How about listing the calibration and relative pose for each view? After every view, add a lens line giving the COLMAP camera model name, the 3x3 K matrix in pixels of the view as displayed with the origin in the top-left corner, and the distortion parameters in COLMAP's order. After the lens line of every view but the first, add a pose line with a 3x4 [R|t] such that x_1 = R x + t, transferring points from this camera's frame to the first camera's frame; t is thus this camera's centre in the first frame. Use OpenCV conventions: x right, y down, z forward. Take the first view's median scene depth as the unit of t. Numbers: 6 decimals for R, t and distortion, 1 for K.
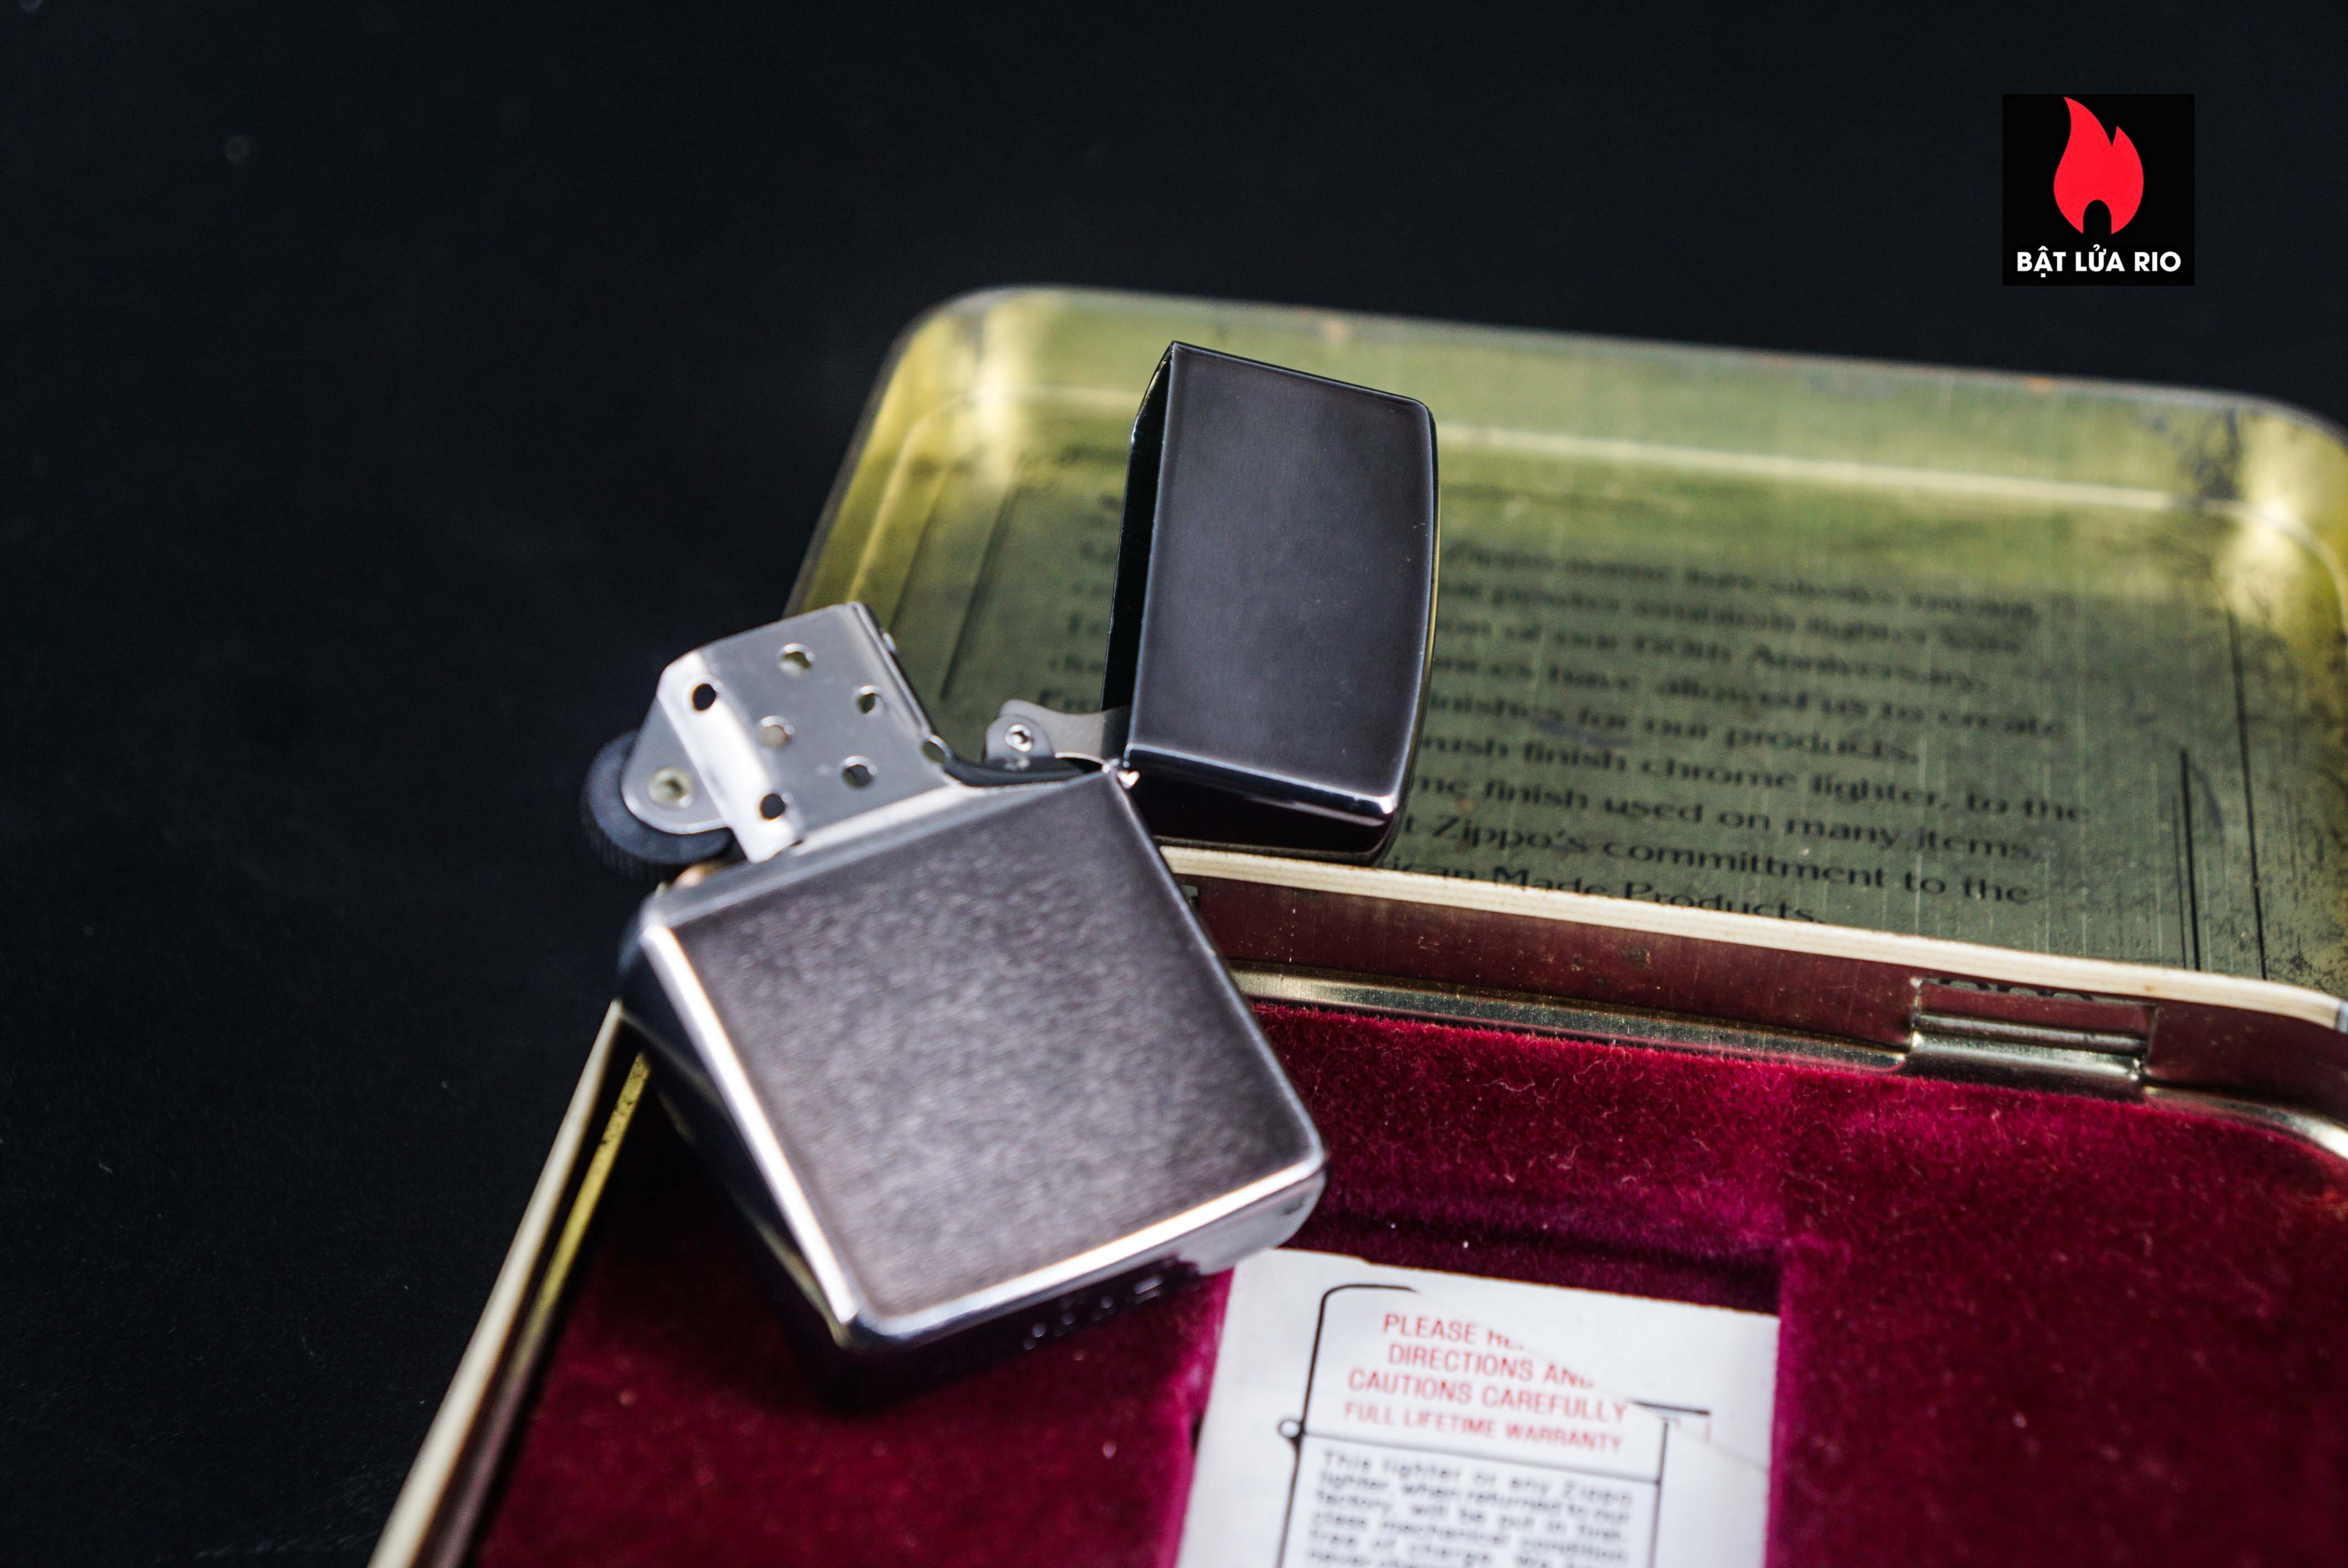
lens RADIAL K [[4426.7, 0, 1177.1], [0, 4426.7, 781.8], [0, 0, 1]] dist [0.297631, 0.108052]
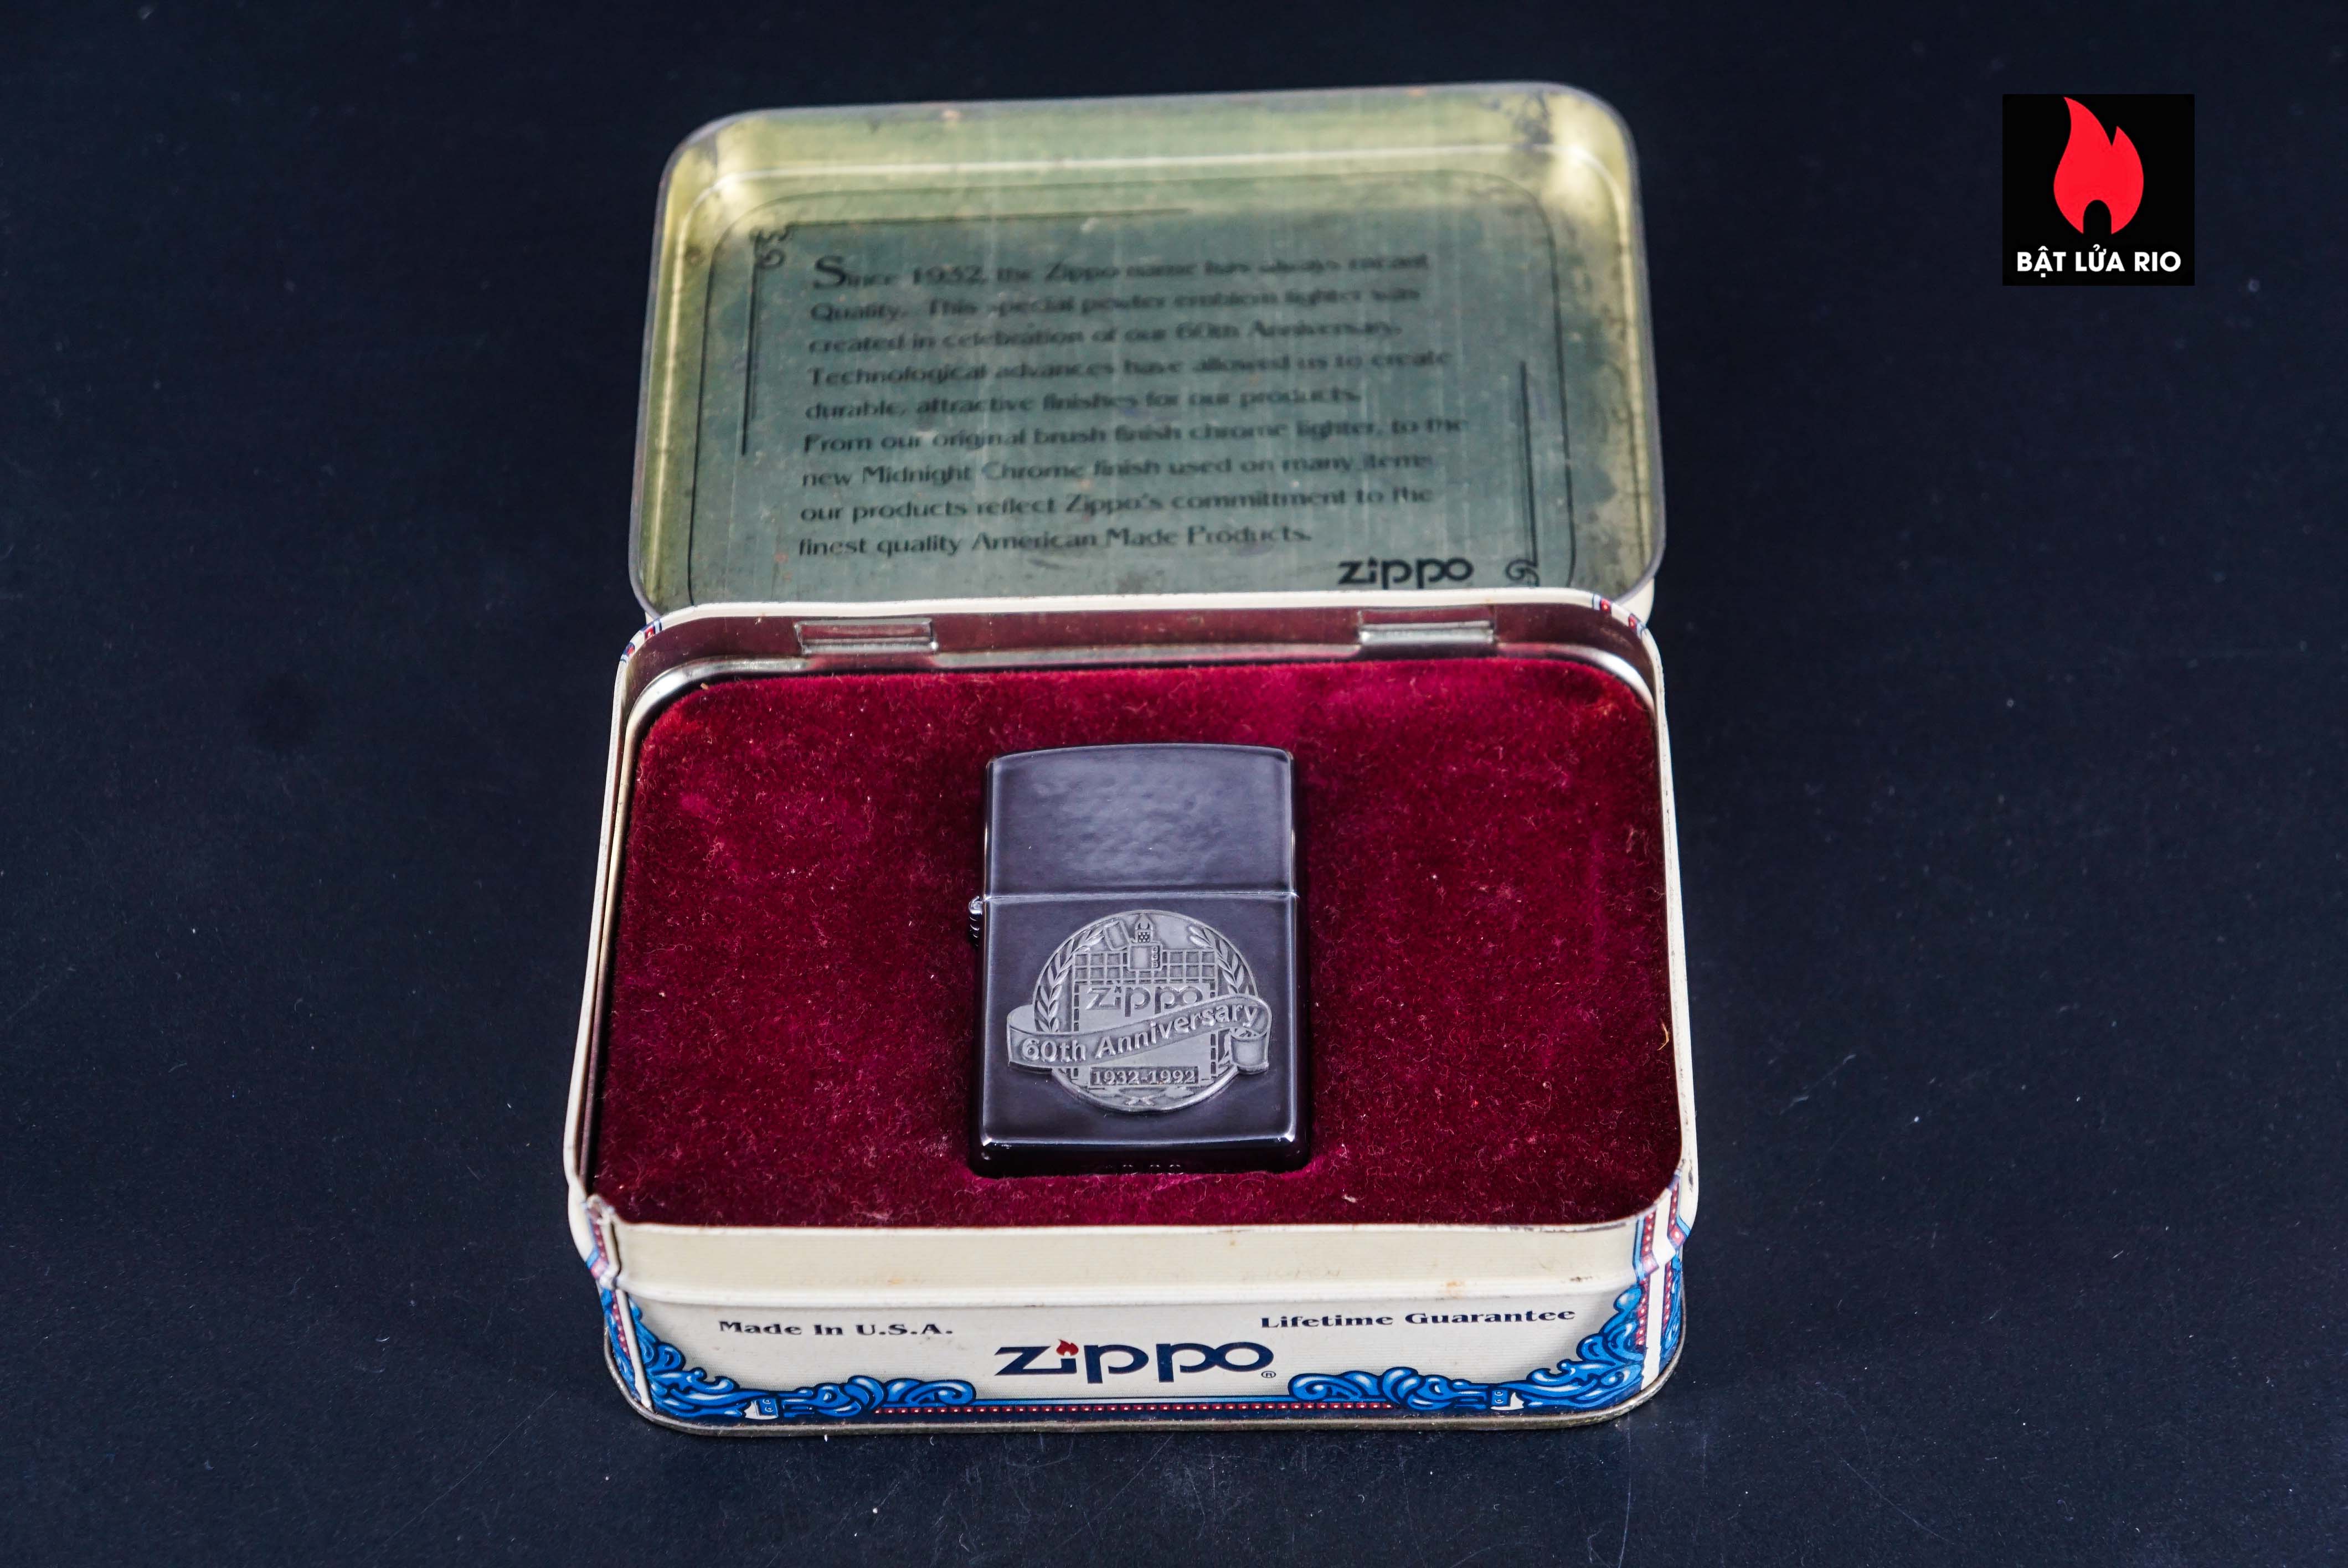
lens RADIAL K [[4920.3, 0, 1174.2], [0, 4920.3, 784.0], [0, 0, 1]] dist [-0.008452, -0.007360]
pose [[0.986832, -0.157992, 0.034663, 0.019139], [0.141683, 0.947705, 0.285973, -0.396719], [-0.078032, -0.277297, 0.957610, -0.727821]]
